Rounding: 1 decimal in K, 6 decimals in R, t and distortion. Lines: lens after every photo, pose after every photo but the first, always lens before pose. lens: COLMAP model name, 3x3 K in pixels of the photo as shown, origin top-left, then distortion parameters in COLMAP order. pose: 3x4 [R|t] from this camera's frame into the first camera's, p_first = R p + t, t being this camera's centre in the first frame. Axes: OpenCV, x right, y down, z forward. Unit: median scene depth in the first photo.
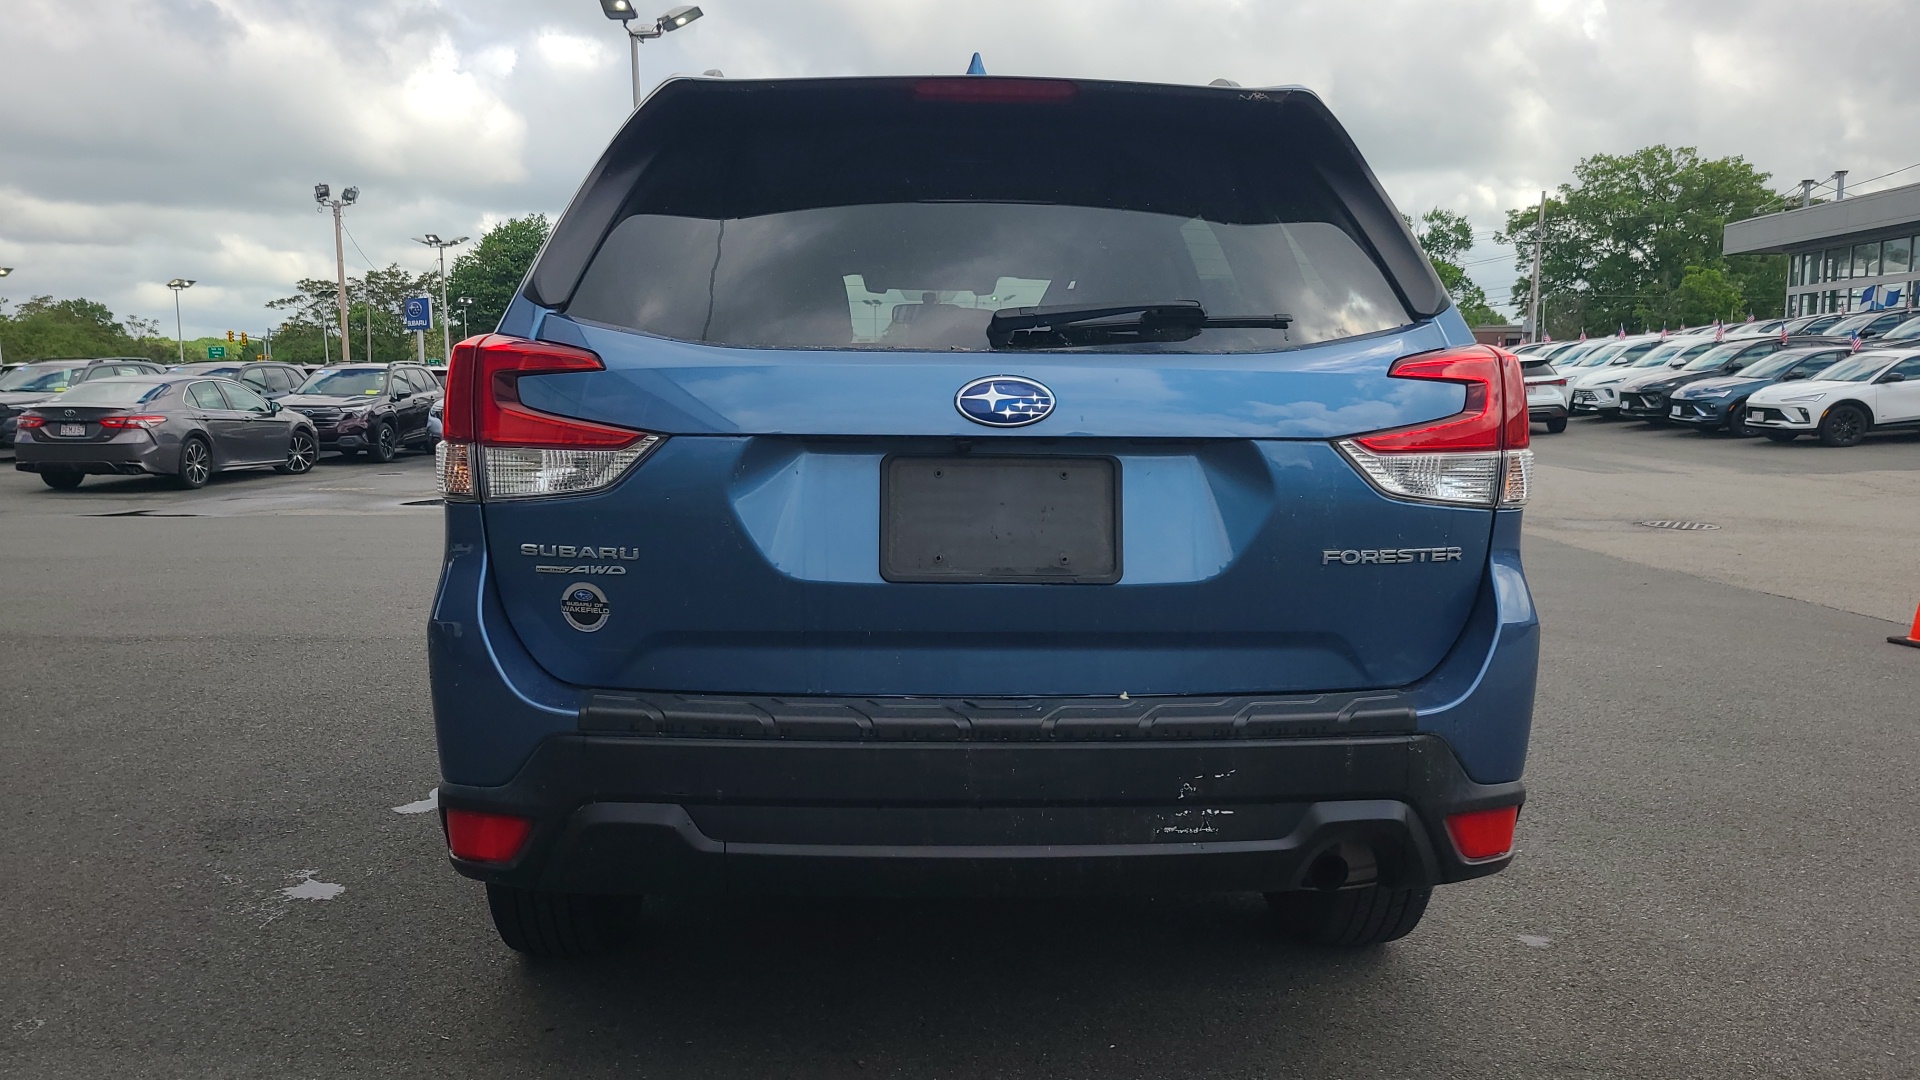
lens RADIAL K [[1435.0, 0, 937.4], [0, 1435.0, 547.3], [0, 0, 1]] dist [0.046876, -0.026504]
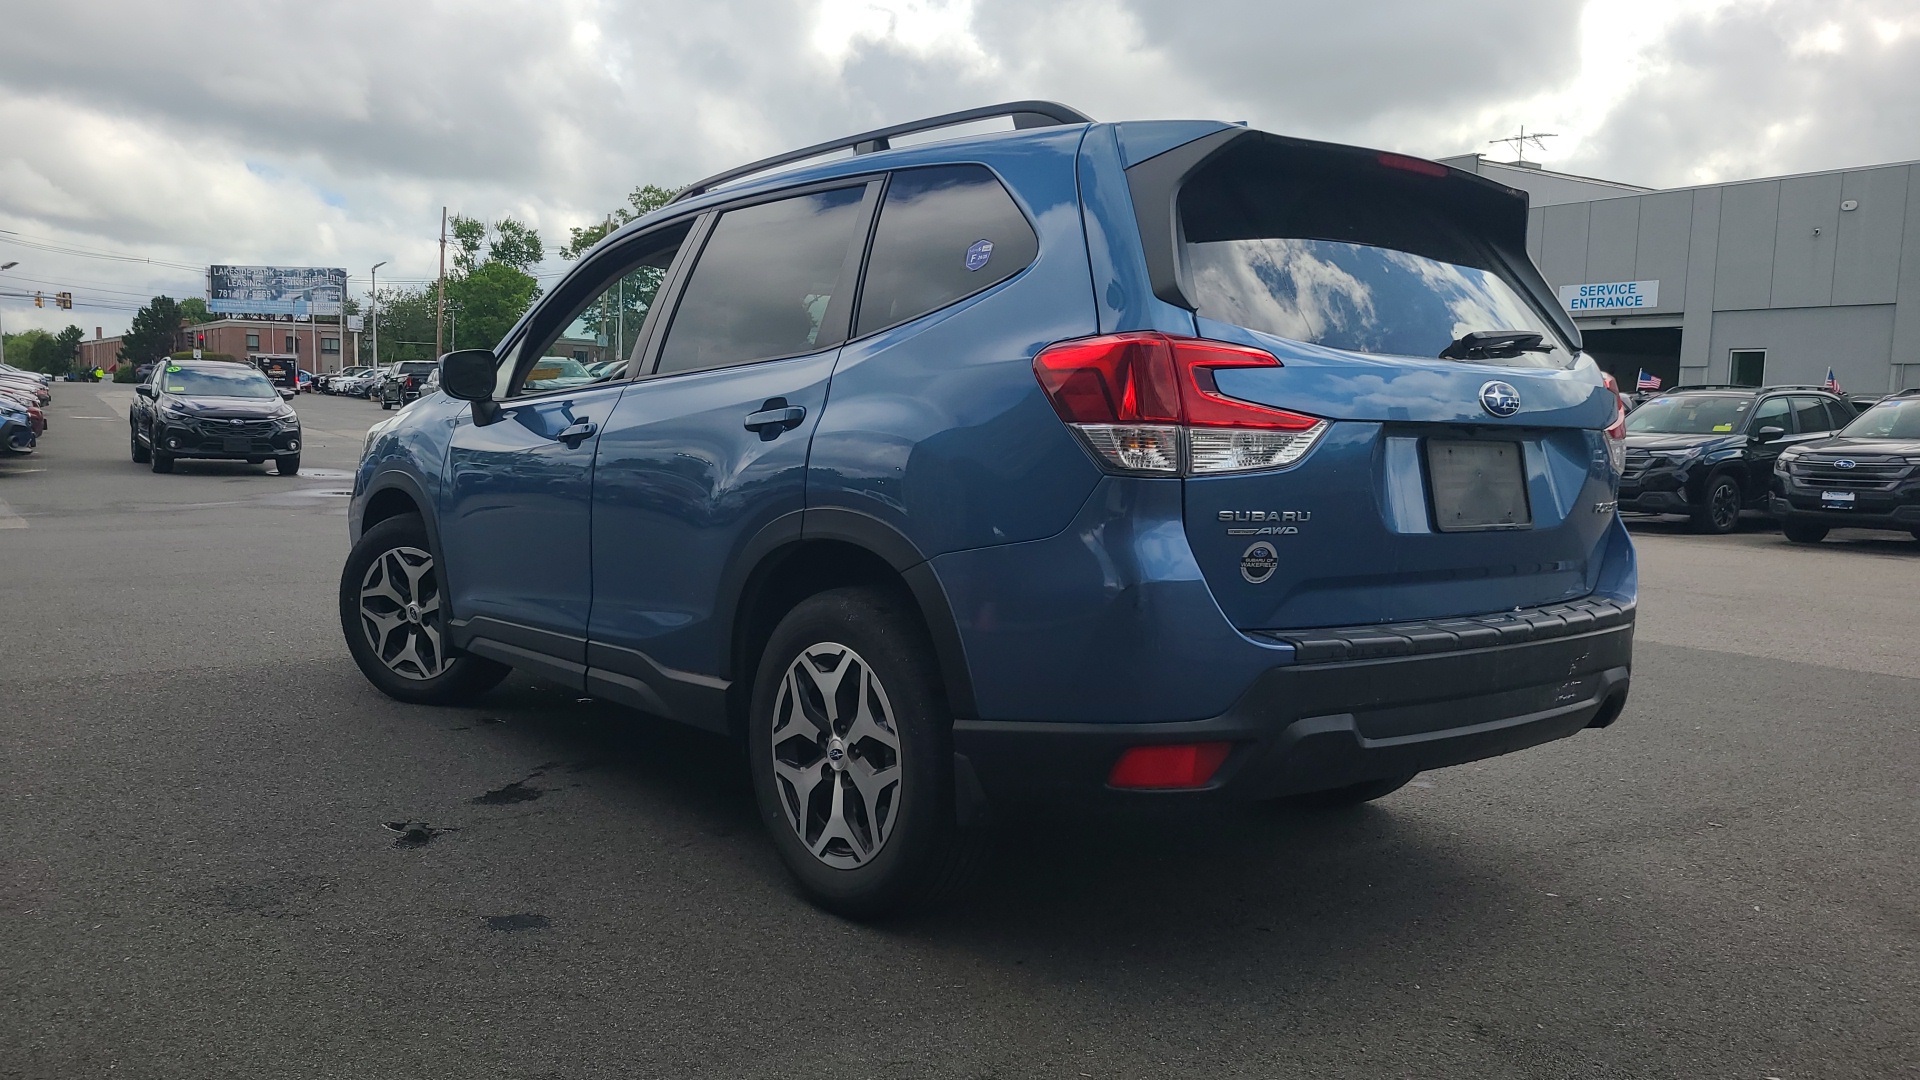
lens RADIAL K [[1435.0, 0, 930.9], [0, 1435.0, 547.1], [0, 0, 1]] dist [0.046876, -0.026504]
pose [[0.802886, -0.034868, 0.595112, -0.111053], [0.037240, 0.999272, 0.008307, 0.000808], [-0.594968, 0.015492, 0.803600, 0.018564]]
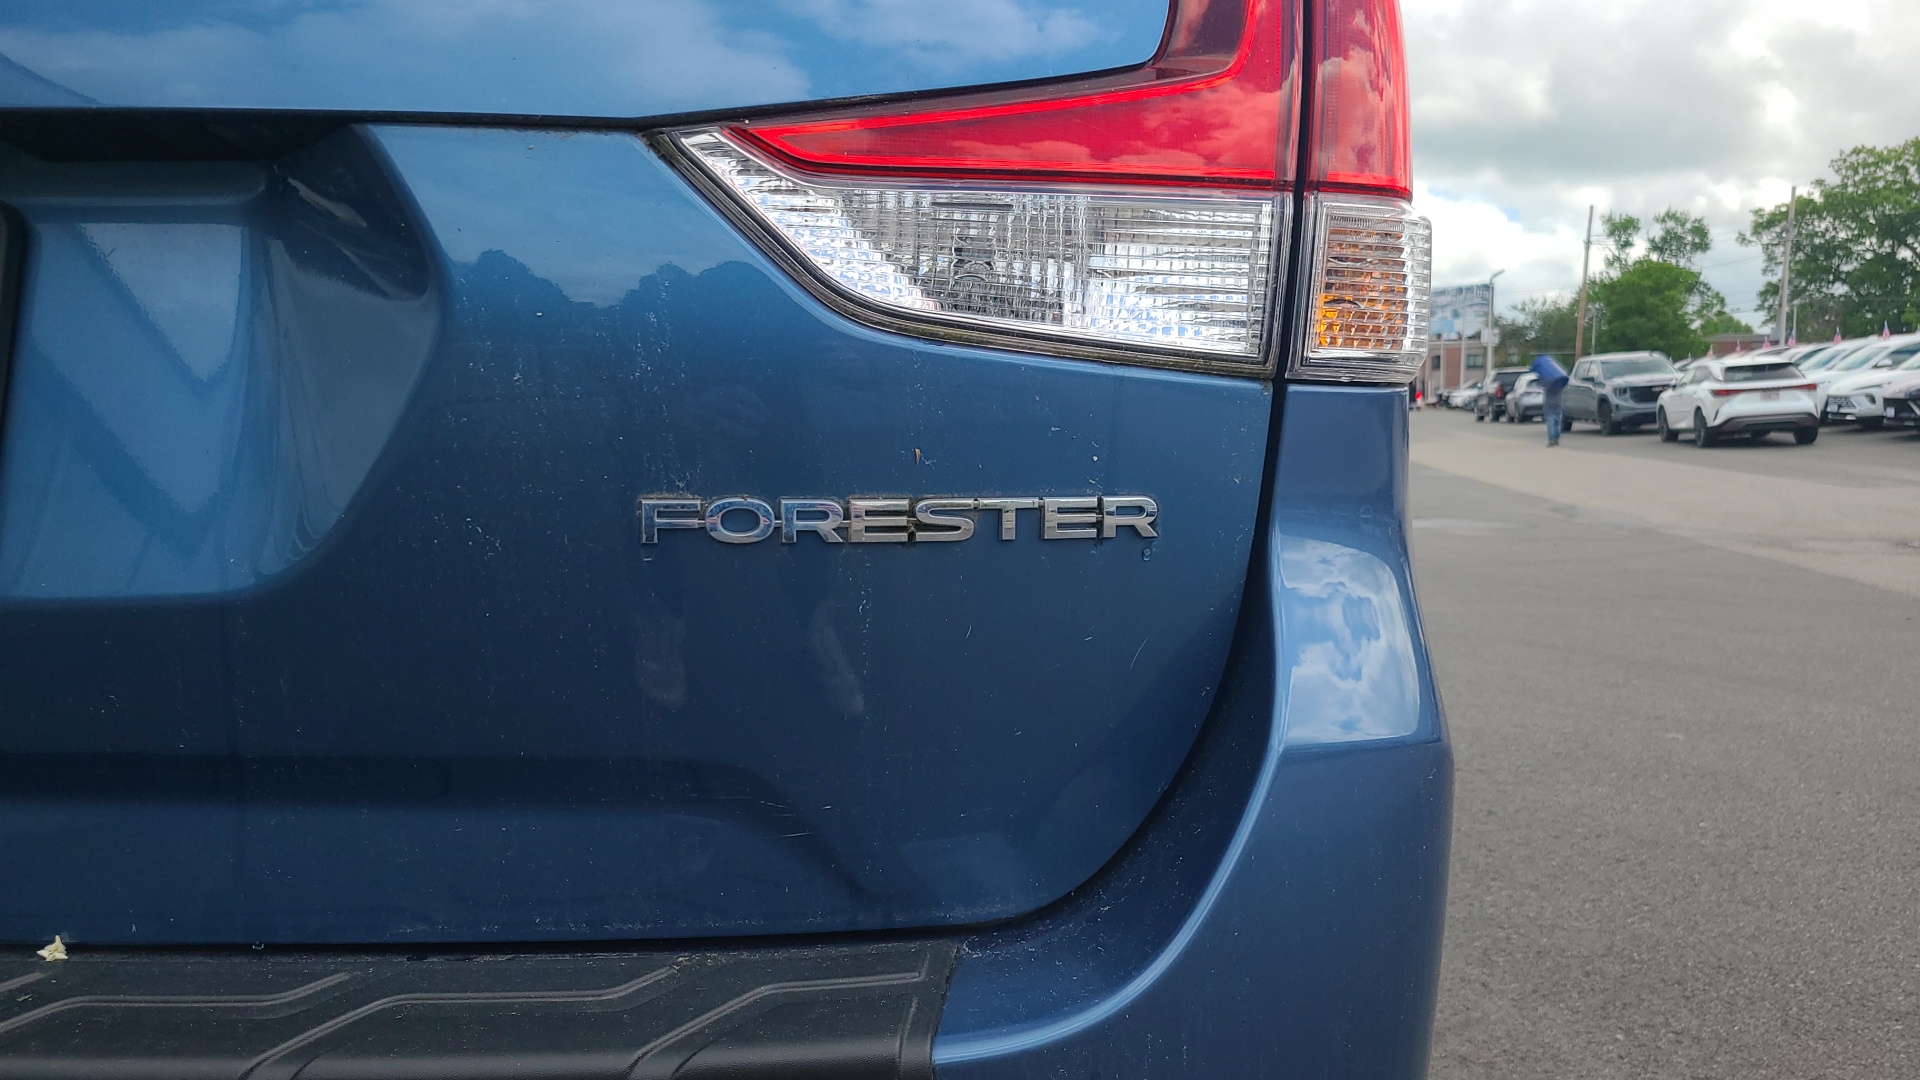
lens RADIAL K [[1435.0, 0, 932.0], [0, 1435.0, 525.1], [0, 0, 1]] dist [0.046876, -0.026504]
pose [[0.990007, 0.005512, -0.140910, 0.034728], [-0.009776, 0.999515, -0.029583, 0.001543], [0.140678, 0.030665, 0.989580, 0.066013]]
